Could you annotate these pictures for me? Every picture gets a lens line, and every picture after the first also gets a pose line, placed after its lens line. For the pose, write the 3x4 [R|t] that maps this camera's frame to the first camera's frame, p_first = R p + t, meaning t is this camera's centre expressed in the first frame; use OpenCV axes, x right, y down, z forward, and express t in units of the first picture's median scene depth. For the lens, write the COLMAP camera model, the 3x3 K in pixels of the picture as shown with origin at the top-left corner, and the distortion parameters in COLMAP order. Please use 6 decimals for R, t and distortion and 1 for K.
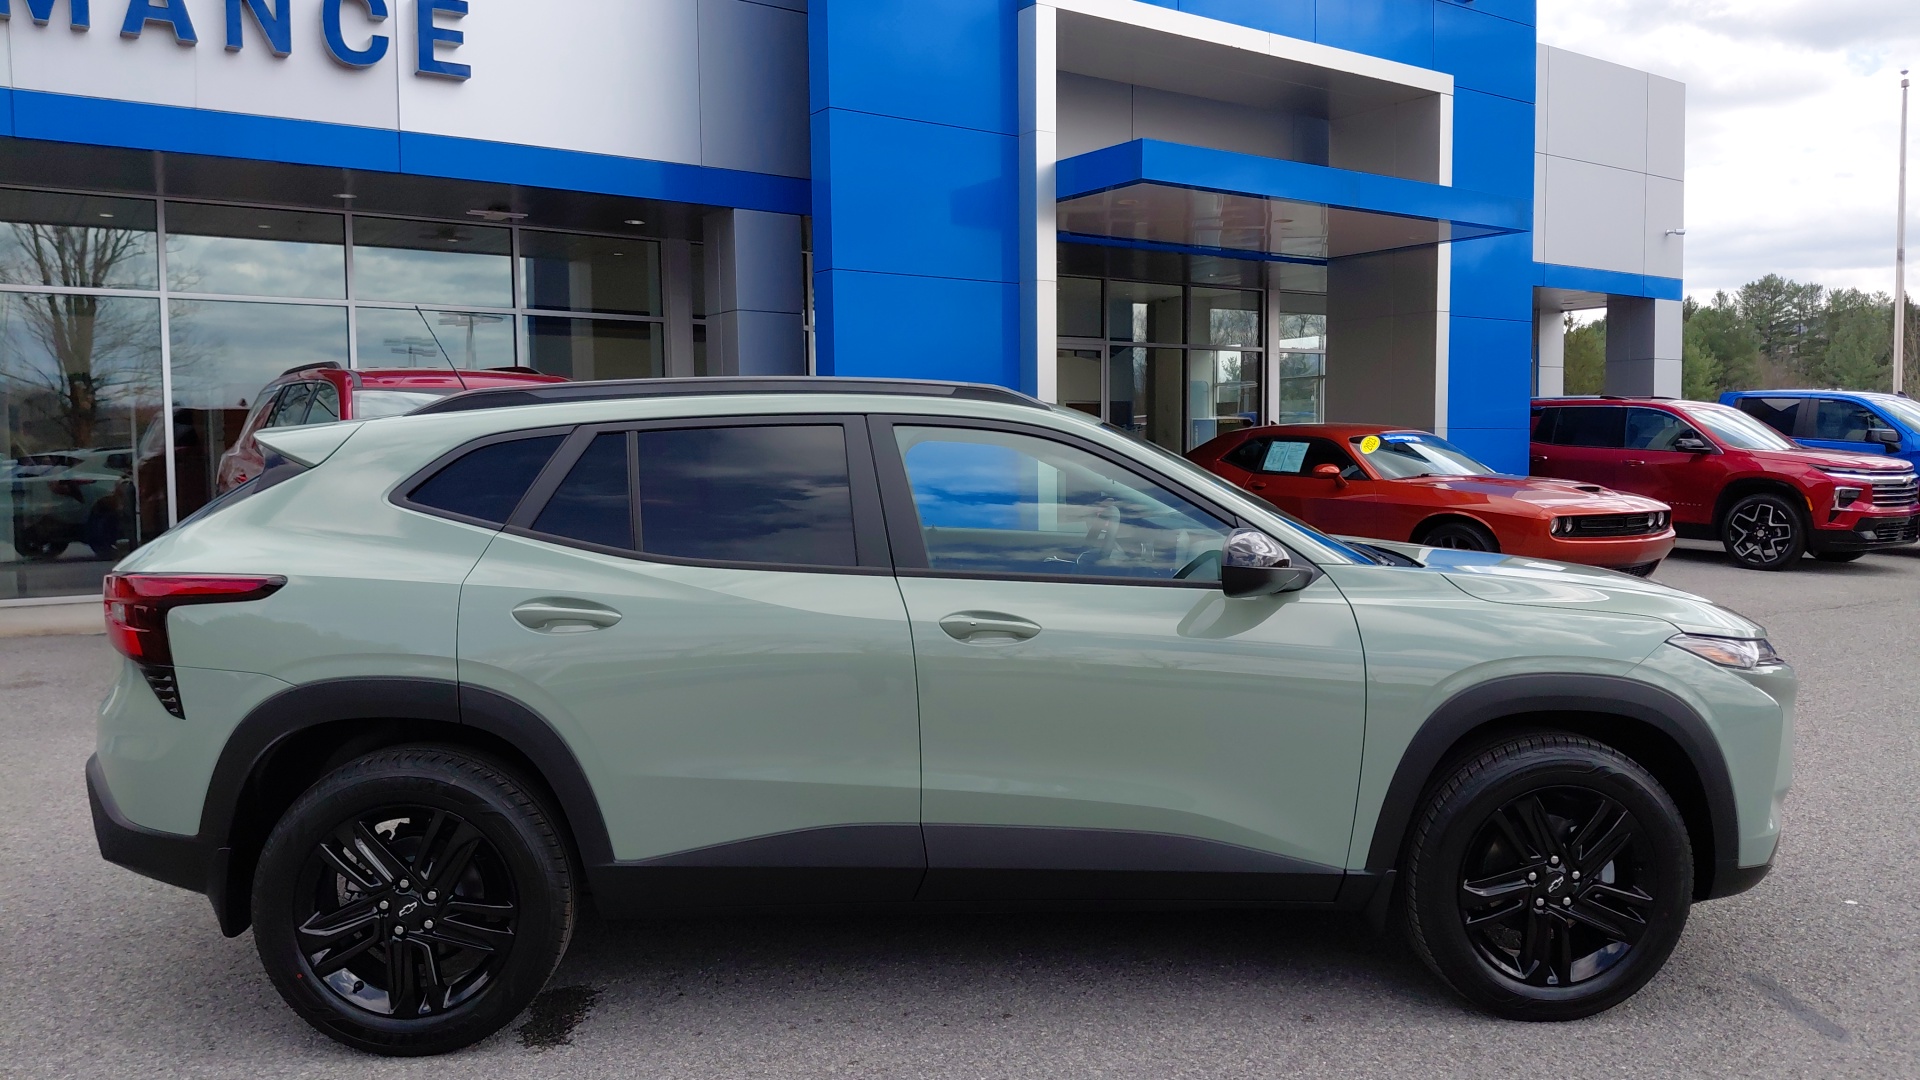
lens RADIAL K [[1417.0, 0, 960.0], [0, 1417.0, 540.0], [0, 0, 1]] dist [0.061633, -0.113637]
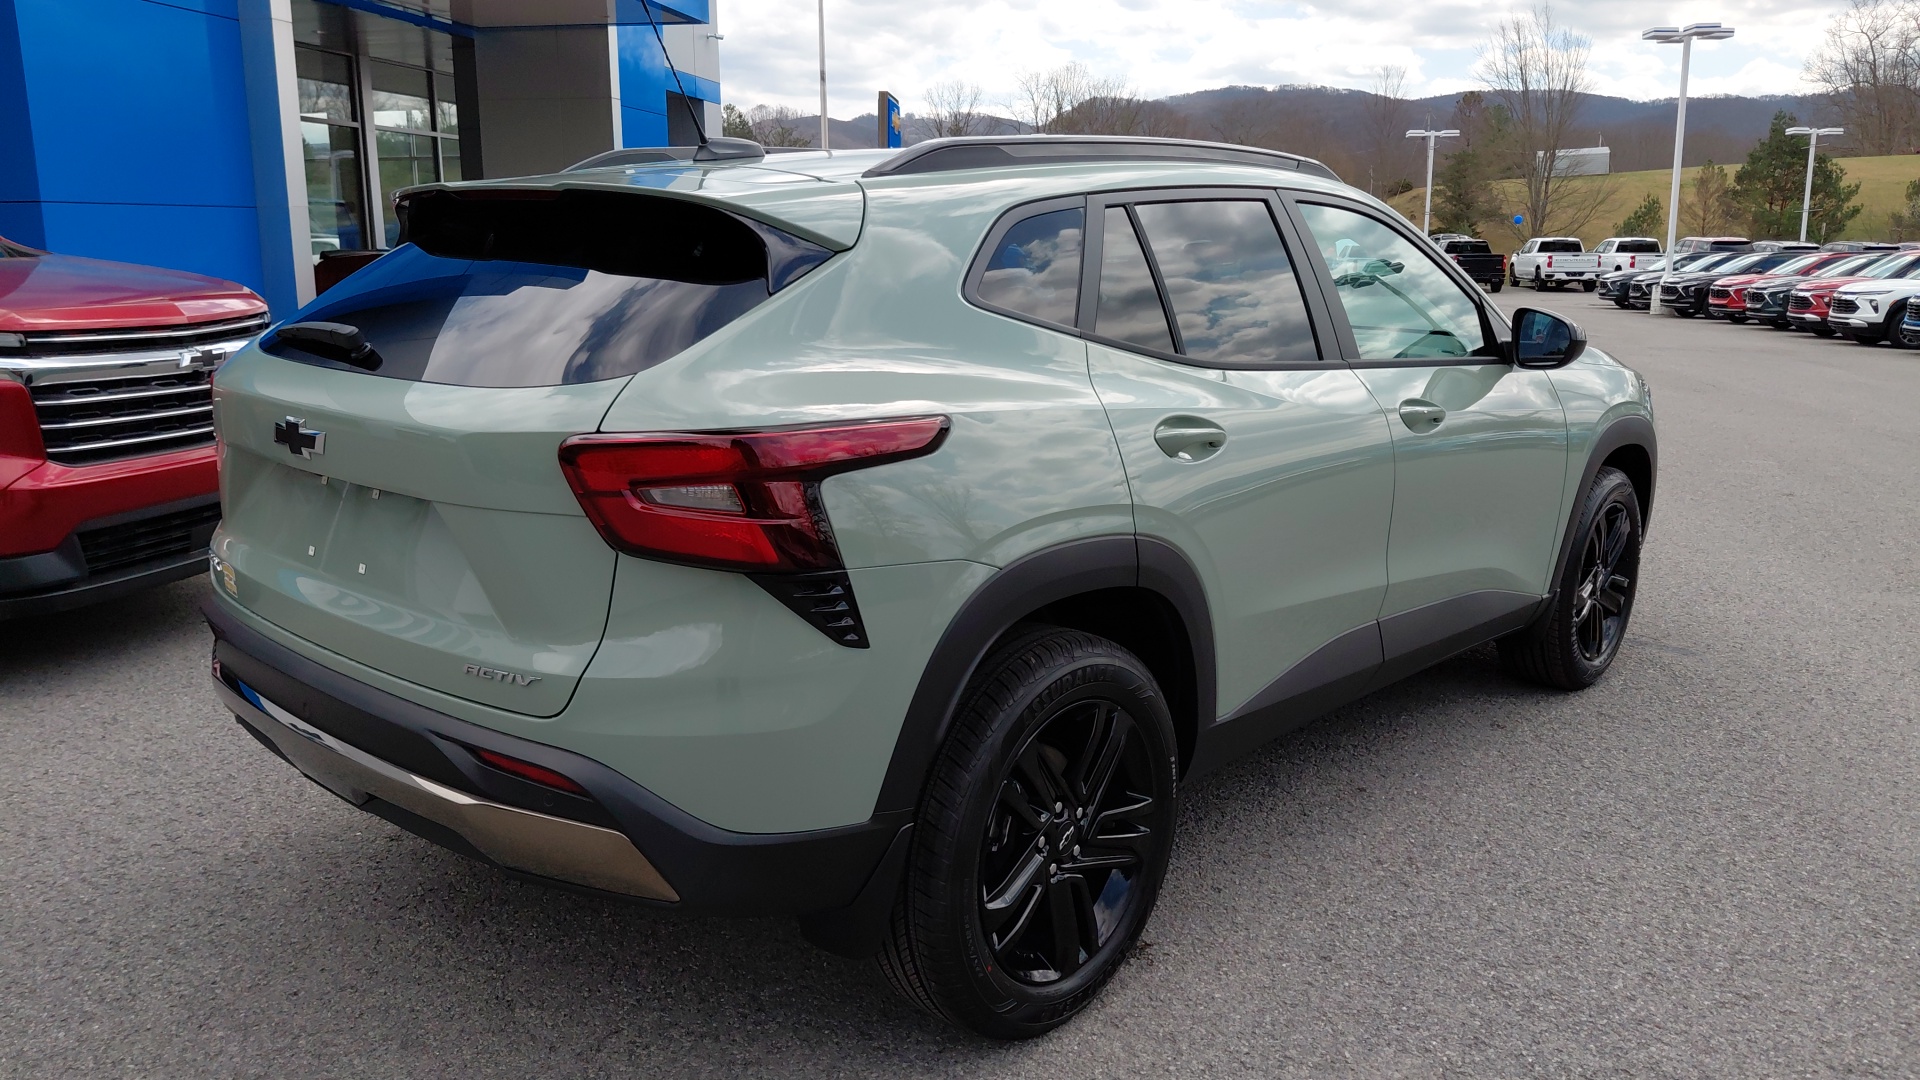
lens RADIAL K [[1433.2, 0, 972.4], [0, 1433.2, 534.7], [0, 0, 1]] dist [0.004101, -0.004951]
pose [[0.715142, -0.133541, 0.686104, -0.291712], [0.039200, 0.987698, 0.151383, -0.006228], [-0.697880, -0.081365, 0.711578, 0.159481]]
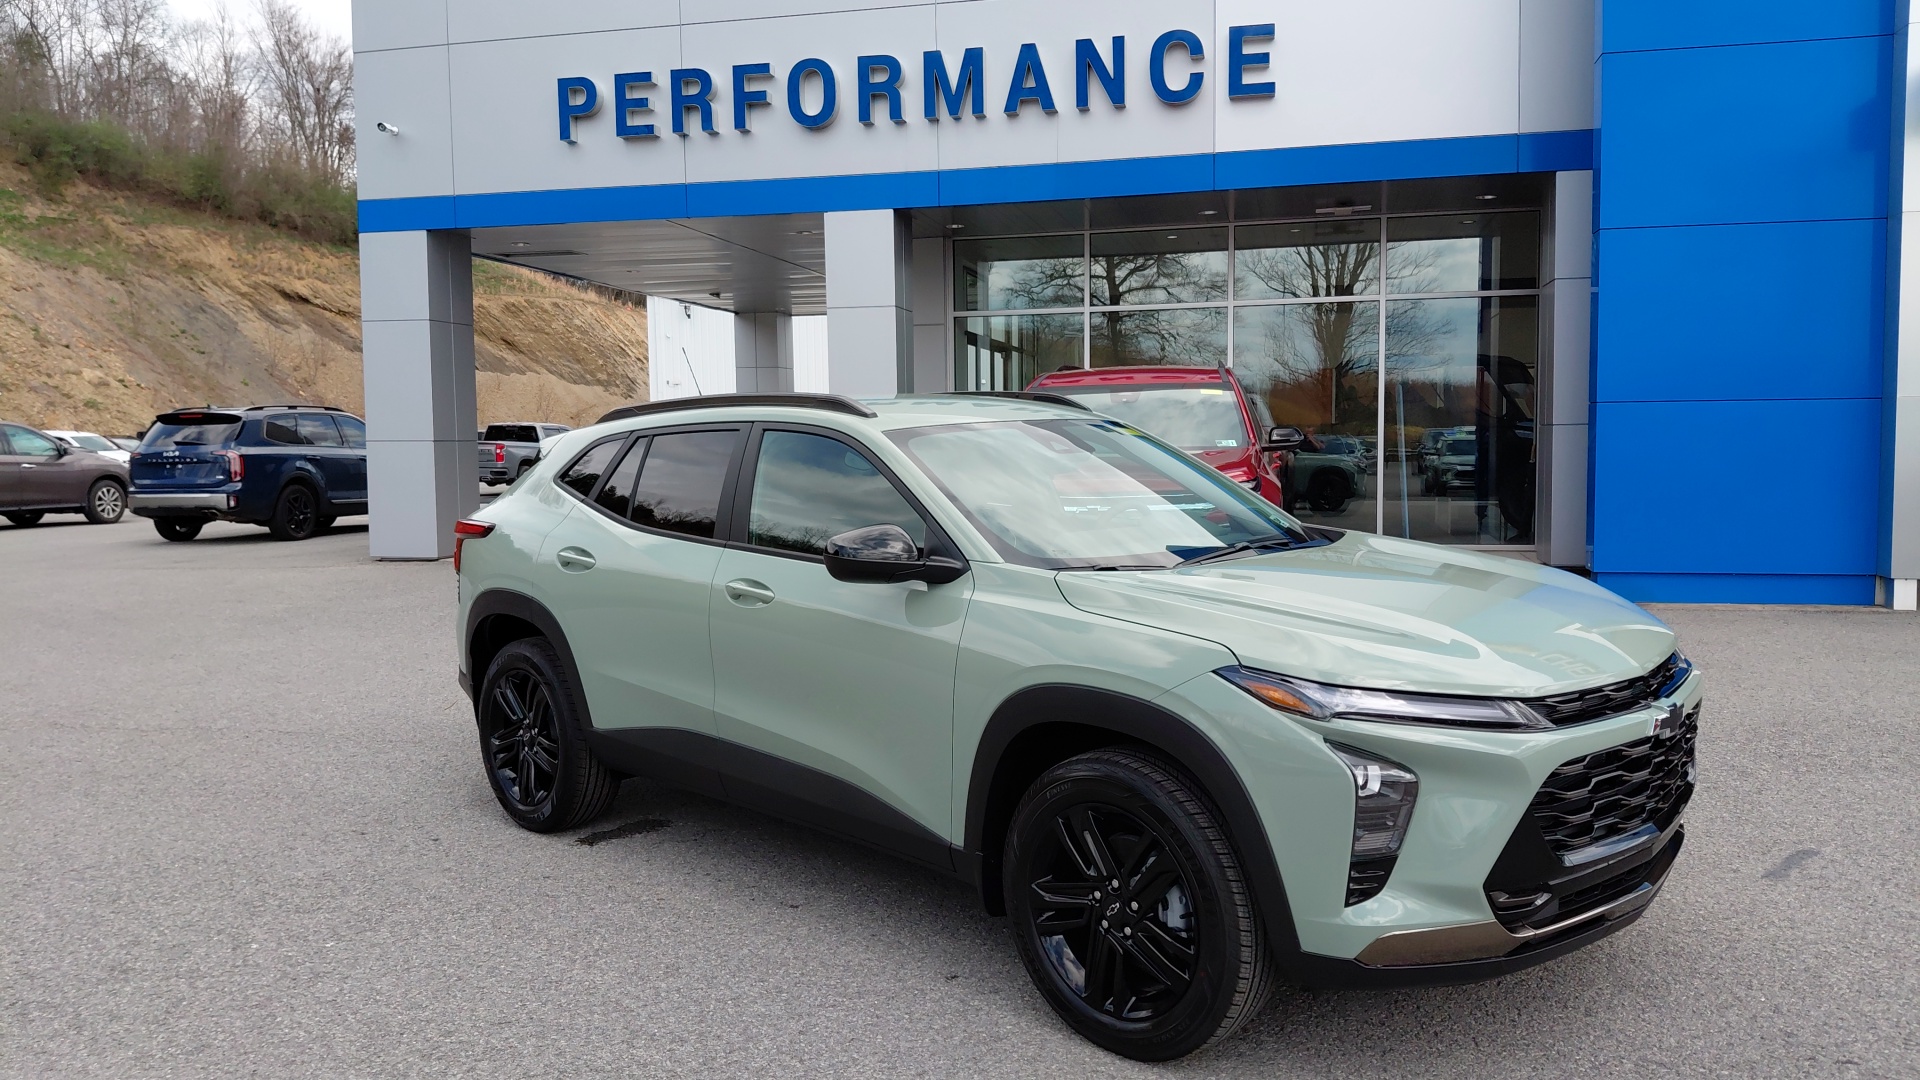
lens RADIAL K [[1417.0, 0, 960.0], [0, 1417.0, 540.0], [0, 0, 1]] dist [0.061633, -0.113637]
pose [[0.658411, 0.054310, -0.750697, 0.352695], [-0.039329, 0.998513, 0.037745, -0.012633], [0.751631, 0.004673, 0.659568, 0.098330]]
